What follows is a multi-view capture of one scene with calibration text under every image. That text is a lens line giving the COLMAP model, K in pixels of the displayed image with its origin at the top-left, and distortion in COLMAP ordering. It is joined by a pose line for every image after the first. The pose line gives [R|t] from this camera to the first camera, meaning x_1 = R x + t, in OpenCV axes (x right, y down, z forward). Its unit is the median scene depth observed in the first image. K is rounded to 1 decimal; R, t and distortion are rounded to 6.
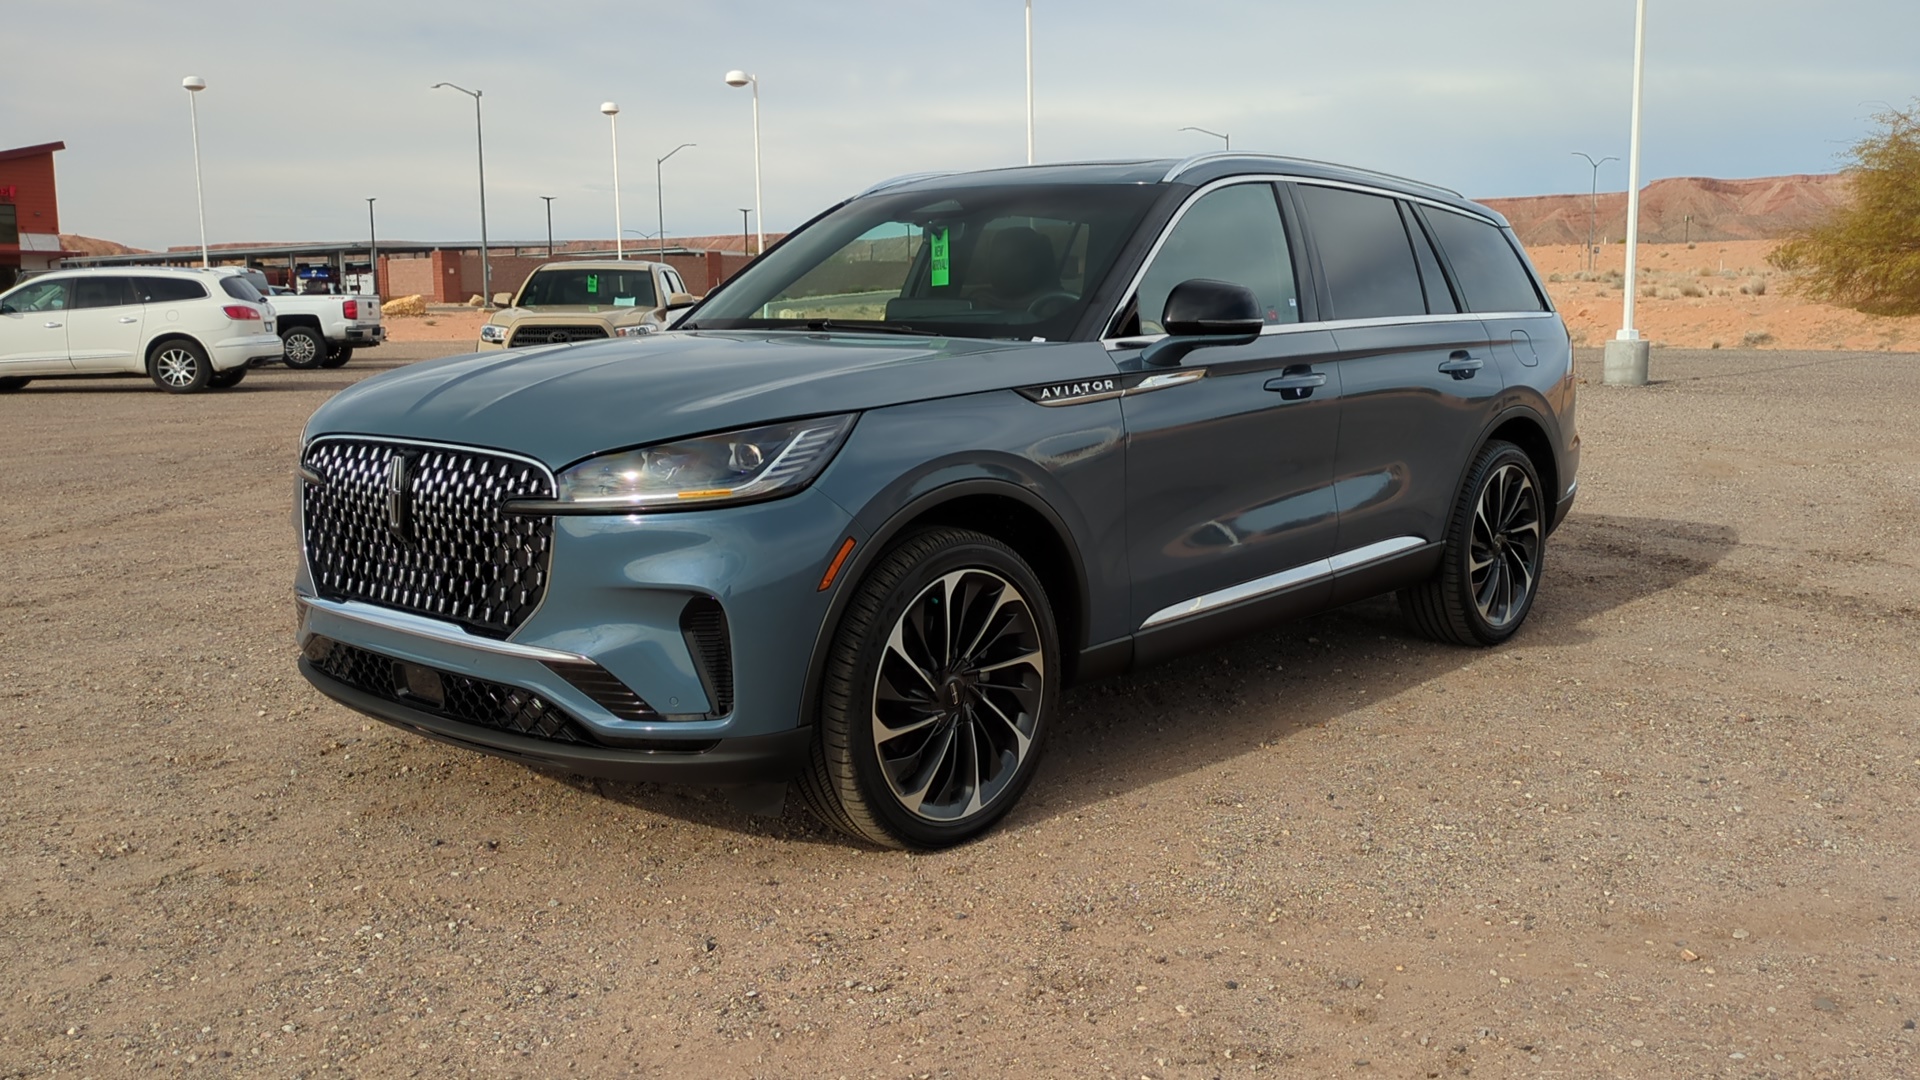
lens RADIAL K [[1628.5, 0, 967.6], [0, 1628.5, 540.6], [0, 0, 1]] dist [0.078590, -0.102165]
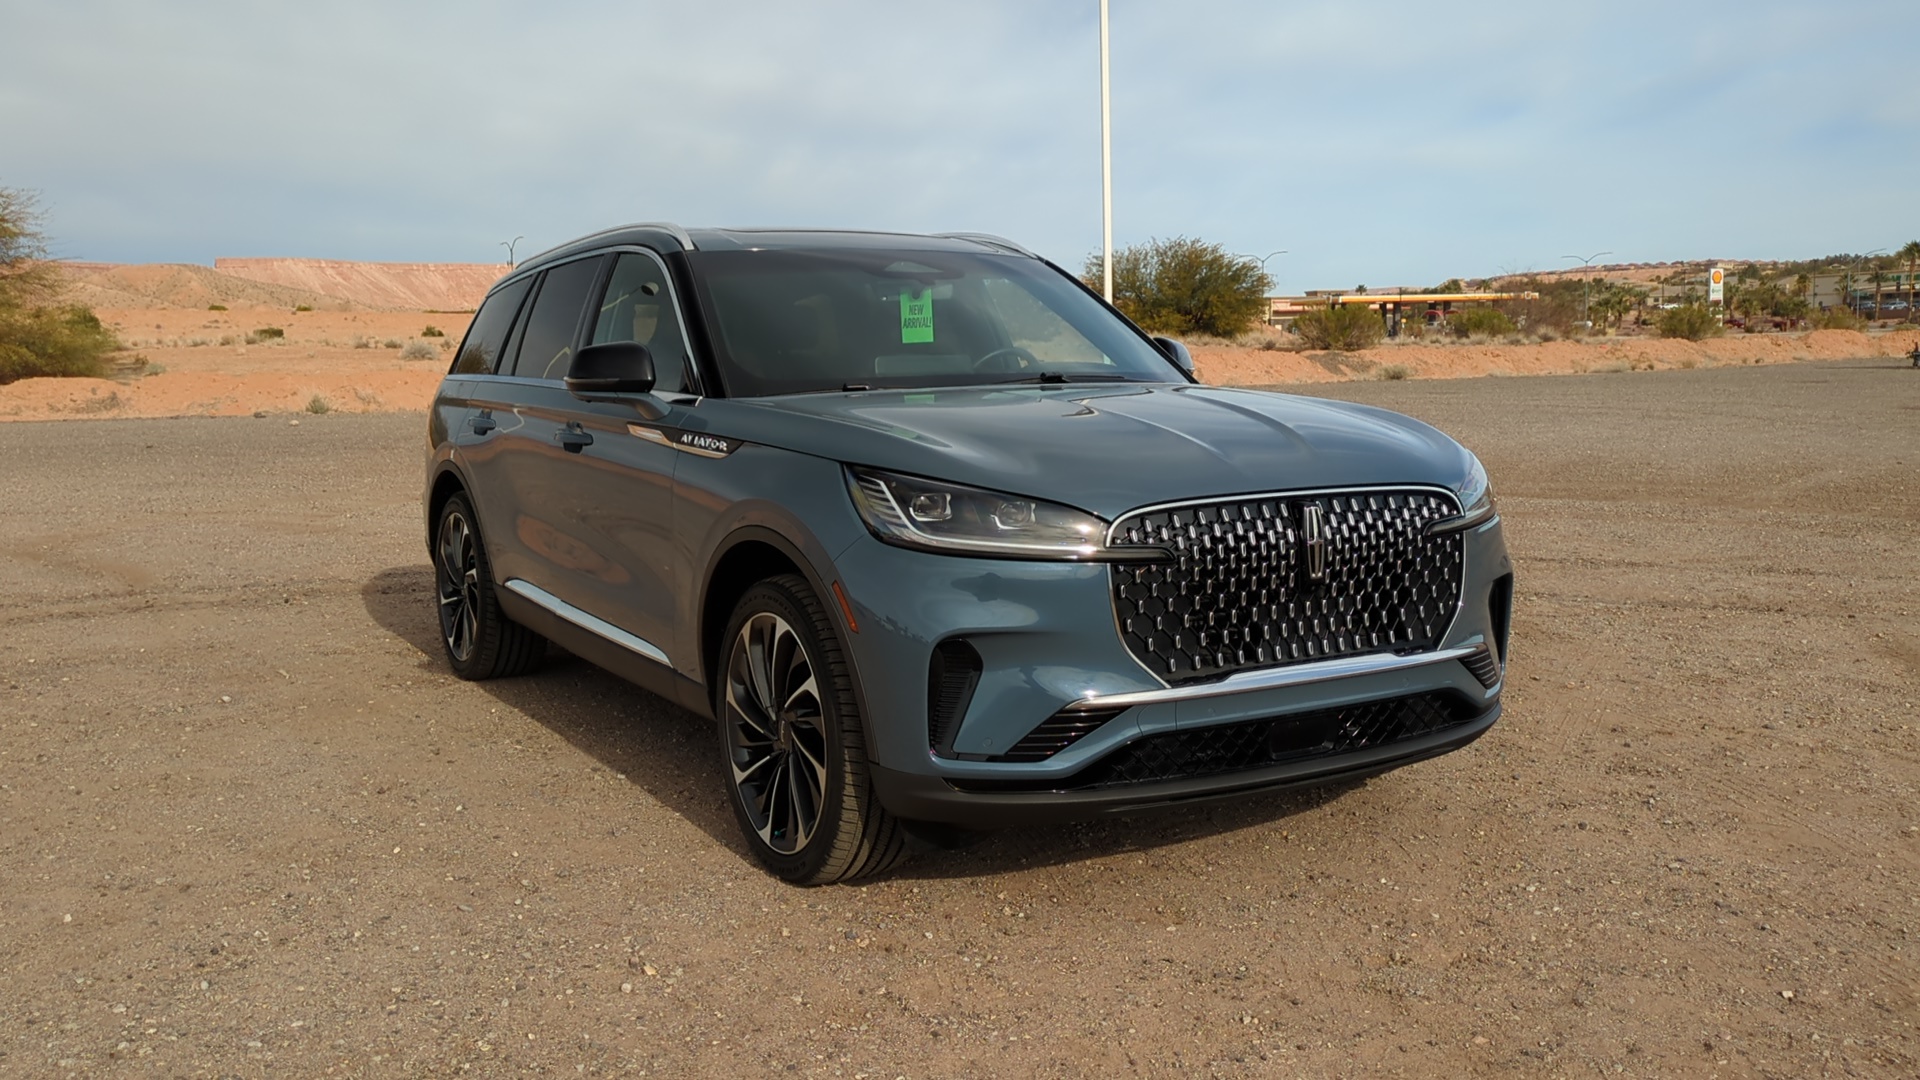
lens RADIAL K [[1628.5, 0, 967.6], [0, 1628.5, 540.6], [0, 0, 1]] dist [0.078590, -0.102165]
pose [[0.302277, -0.107794, 0.947105, -1.445456], [0.149949, 0.986592, 0.064431, -0.134937], [-0.941352, 0.122541, 0.314388, 0.944620]]
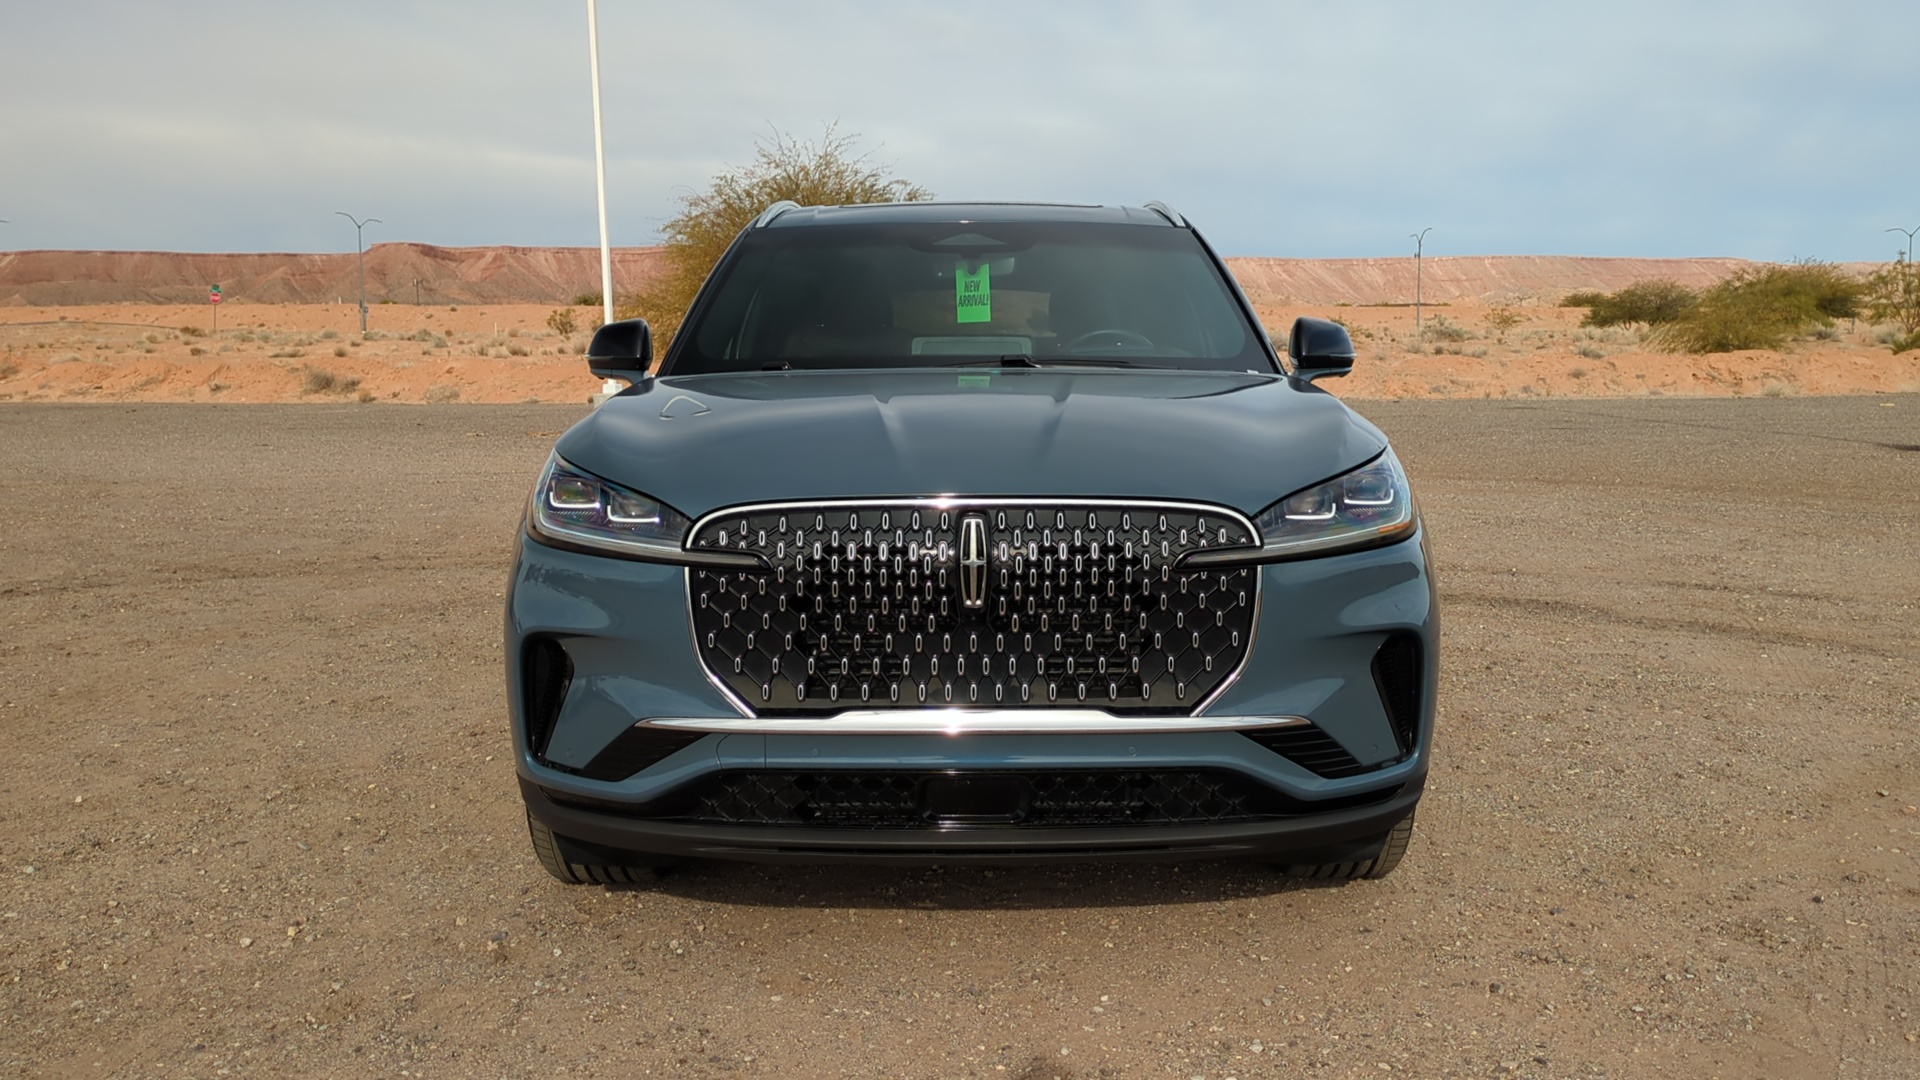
lens RADIAL K [[1628.5, 0, 967.6], [0, 1628.5, 540.6], [0, 0, 1]] dist [0.078590, -0.102165]
pose [[0.746576, -0.074510, 0.661115, -0.940861], [0.097896, 0.995195, 0.001610, -0.044783], [-0.658058, 0.063518, 0.750283, 0.422698]]
